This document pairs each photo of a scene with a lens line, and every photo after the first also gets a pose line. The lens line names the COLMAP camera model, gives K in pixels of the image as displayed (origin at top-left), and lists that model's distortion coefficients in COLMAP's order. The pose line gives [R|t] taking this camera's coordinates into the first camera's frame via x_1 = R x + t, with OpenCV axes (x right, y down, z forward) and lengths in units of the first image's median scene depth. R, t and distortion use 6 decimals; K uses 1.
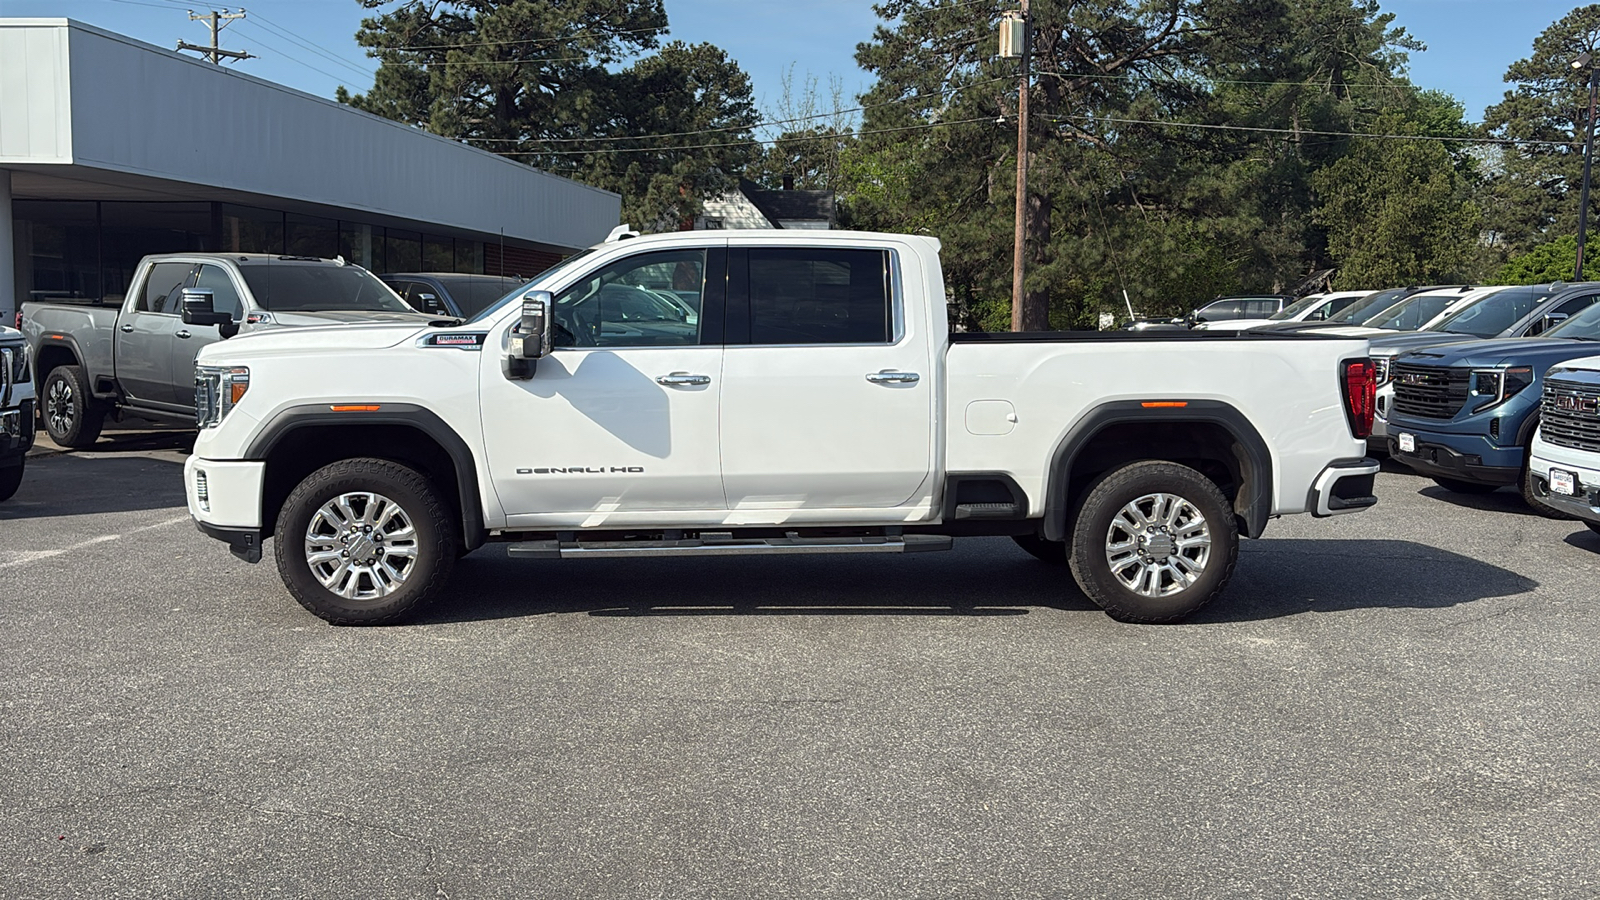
lens RADIAL K [[1469.0, 0, 838.1], [0, 1469.0, 488.9], [0, 0, 1]] dist [0.045798, -0.017344]
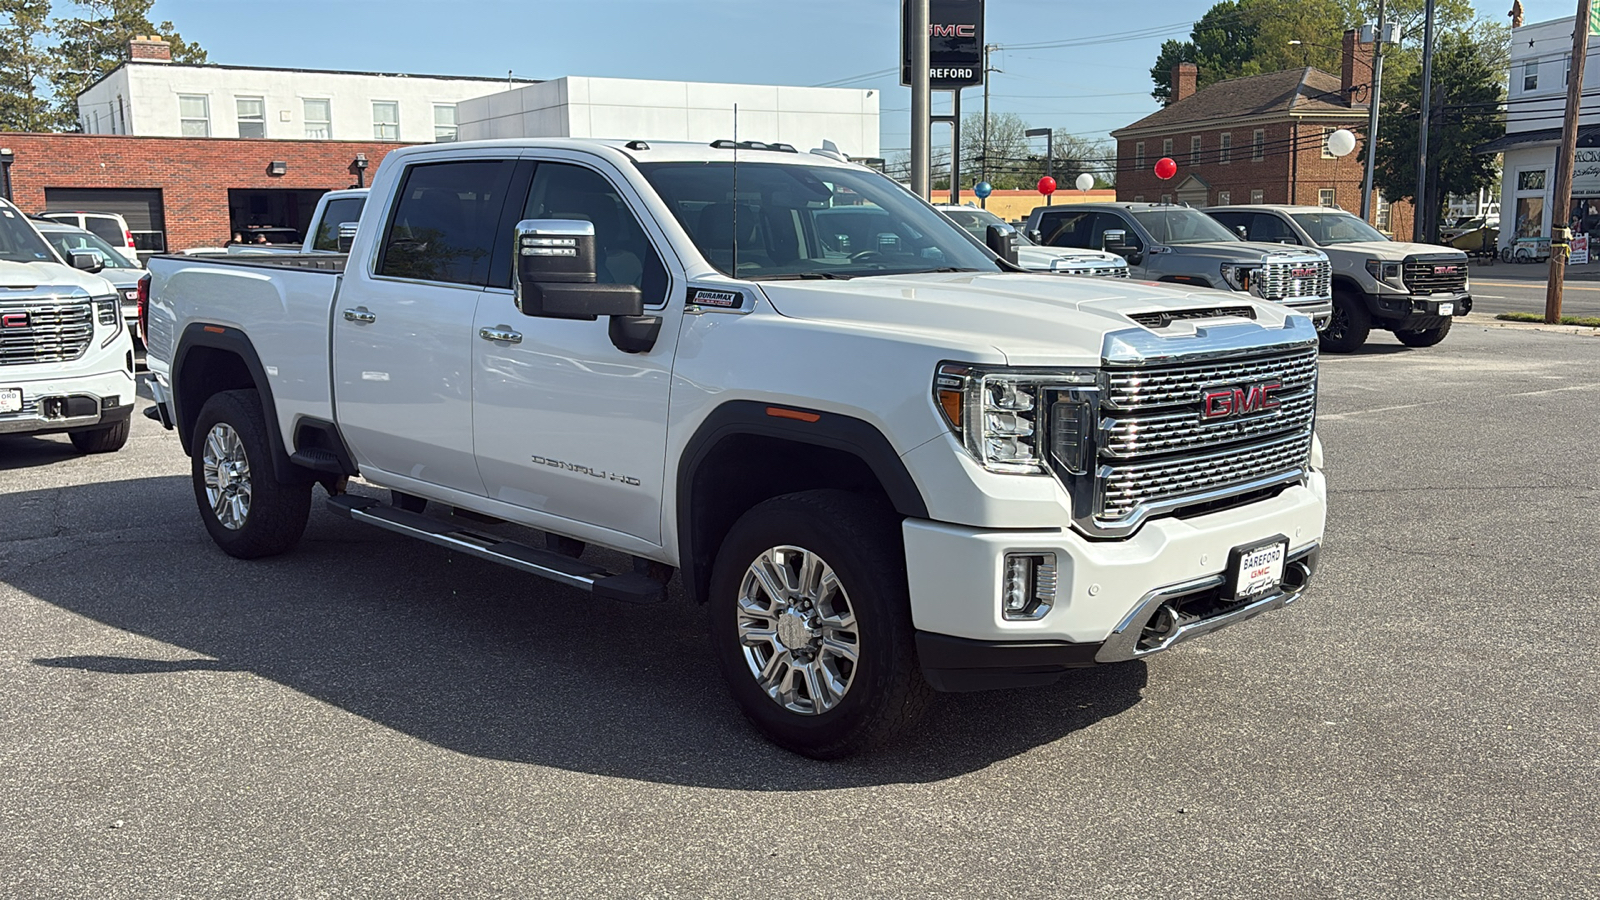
lens RADIAL K [[1472.9, 0, 800.0], [0, 1472.9, 450.0], [0, 0, 1]] dist [0.029010, 0.000780]
pose [[-0.641658, -0.130861, 0.755745, -0.780976], [0.084969, 0.967145, 0.239607, -0.213102], [-0.762270, 0.217961, -0.609456, 1.560930]]
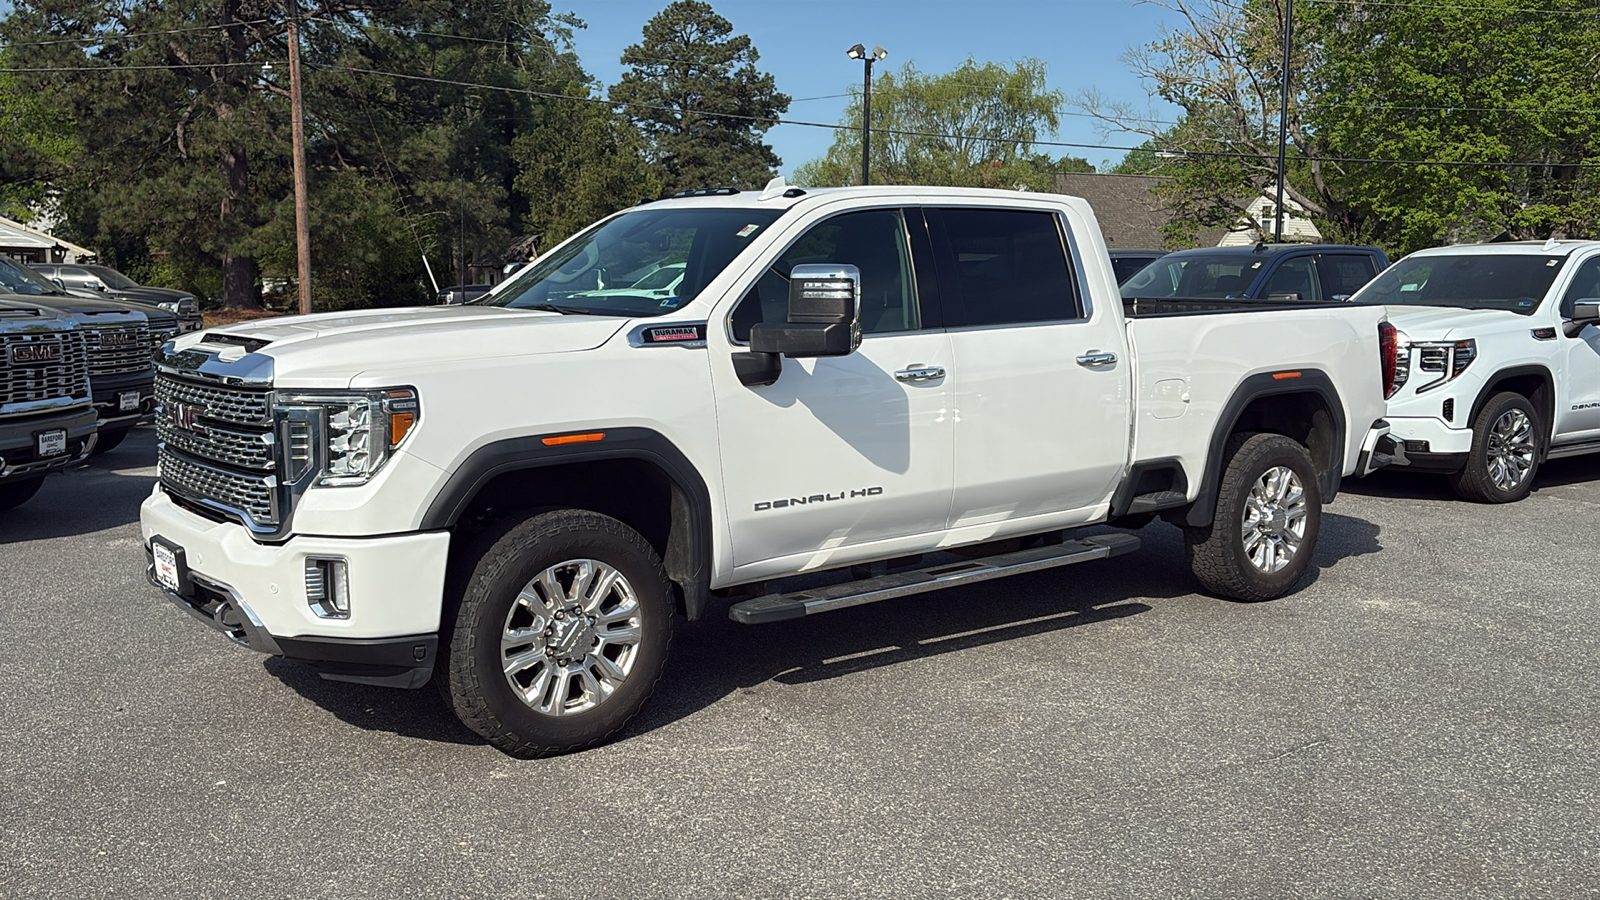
lens RADIAL K [[1450.3, 0, 792.8], [0, 1450.3, 485.4], [0, 0, 1]] dist [0.070222, -0.082732]
pose [[0.841182, -0.088484, 0.533464, -0.565455], [0.076331, 0.996073, 0.044855, -0.052178], [-0.535338, 0.002988, 0.844633, 0.353004]]
